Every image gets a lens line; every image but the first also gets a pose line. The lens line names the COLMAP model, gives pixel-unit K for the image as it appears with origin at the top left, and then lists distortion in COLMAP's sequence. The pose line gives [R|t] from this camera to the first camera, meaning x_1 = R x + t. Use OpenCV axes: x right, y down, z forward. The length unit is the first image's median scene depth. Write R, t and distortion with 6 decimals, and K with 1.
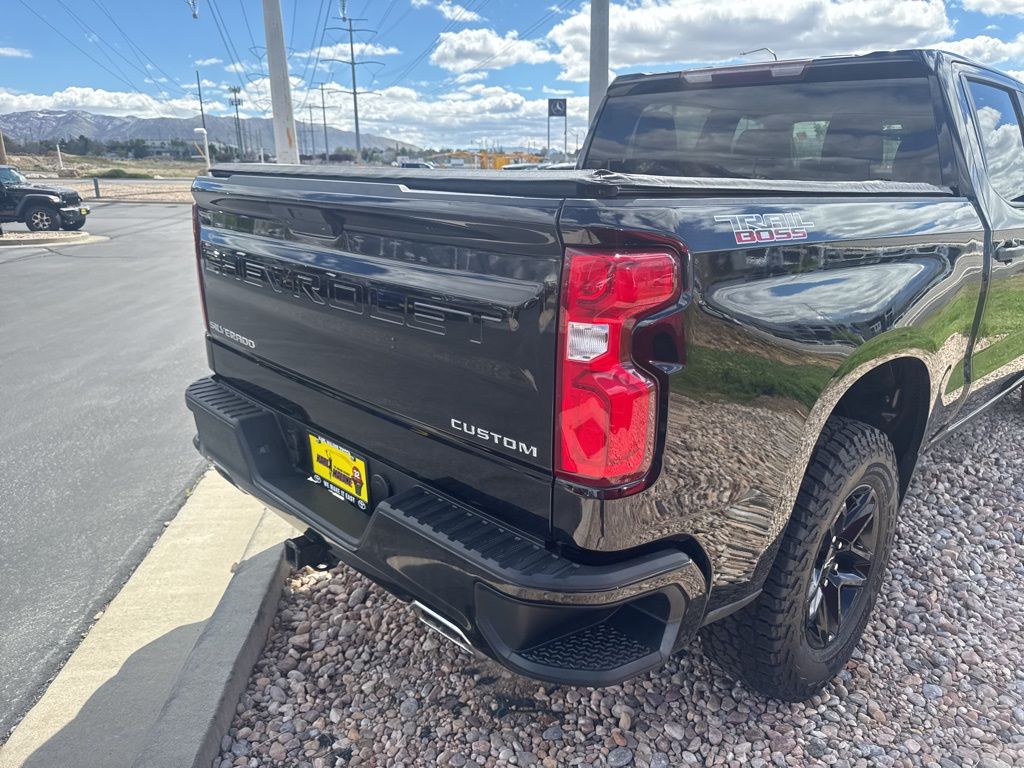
lens RADIAL K [[727.8, 0, 511.6], [0, 727.8, 377.0], [0, 0, 1]] dist [0.010487, -0.014896]
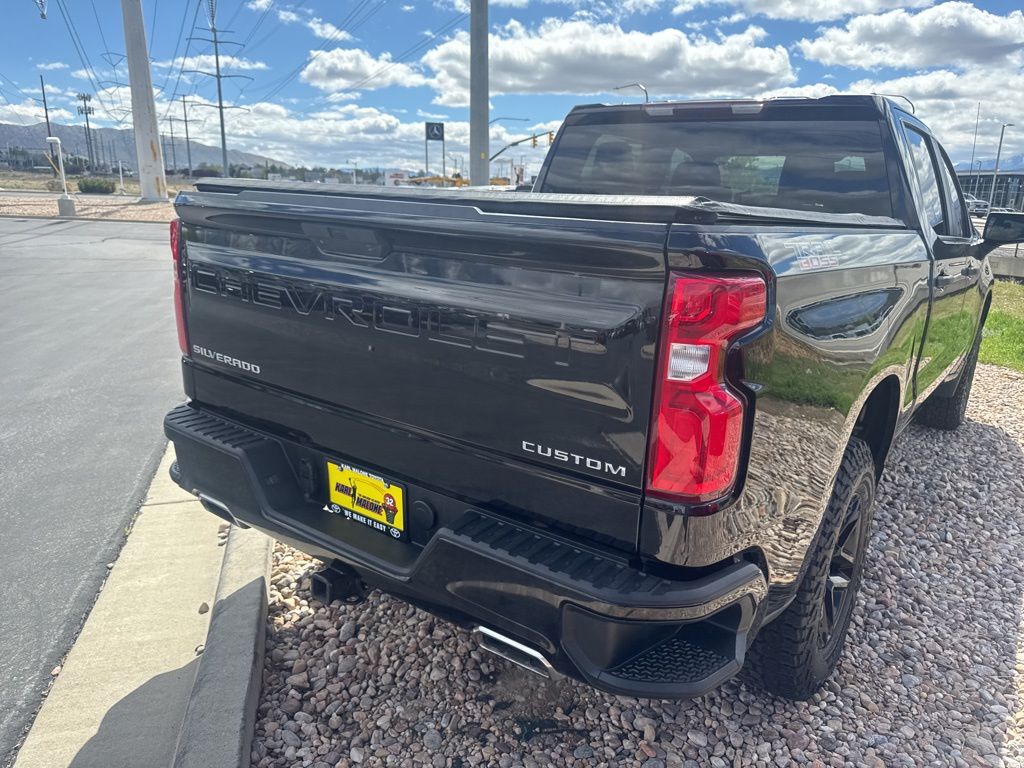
lens RADIAL K [[727.8, 0, 514.3], [0, 727.8, 388.6], [0, 0, 1]] dist [0.010487, -0.014896]
pose [[0.986468, -0.014115, 0.163347, -0.181143], [0.016666, 0.999759, -0.014259, -0.000371], [-0.163107, 0.016788, 0.986466, 0.011995]]
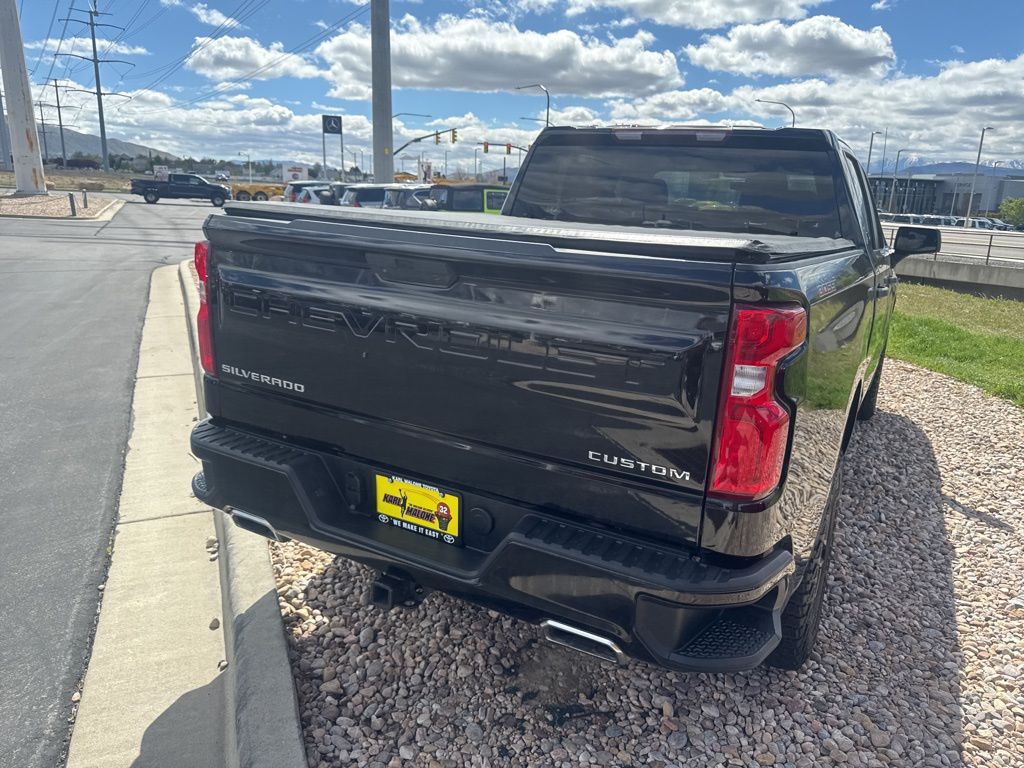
lens RADIAL K [[727.8, 0, 520.5], [0, 727.8, 375.5], [0, 0, 1]] dist [0.010487, -0.014896]
pose [[0.955351, -0.032330, 0.293700, -0.358732], [0.040954, 0.998890, -0.023261, -0.026282], [-0.292622, 0.034250, 0.955614, -0.028044]]
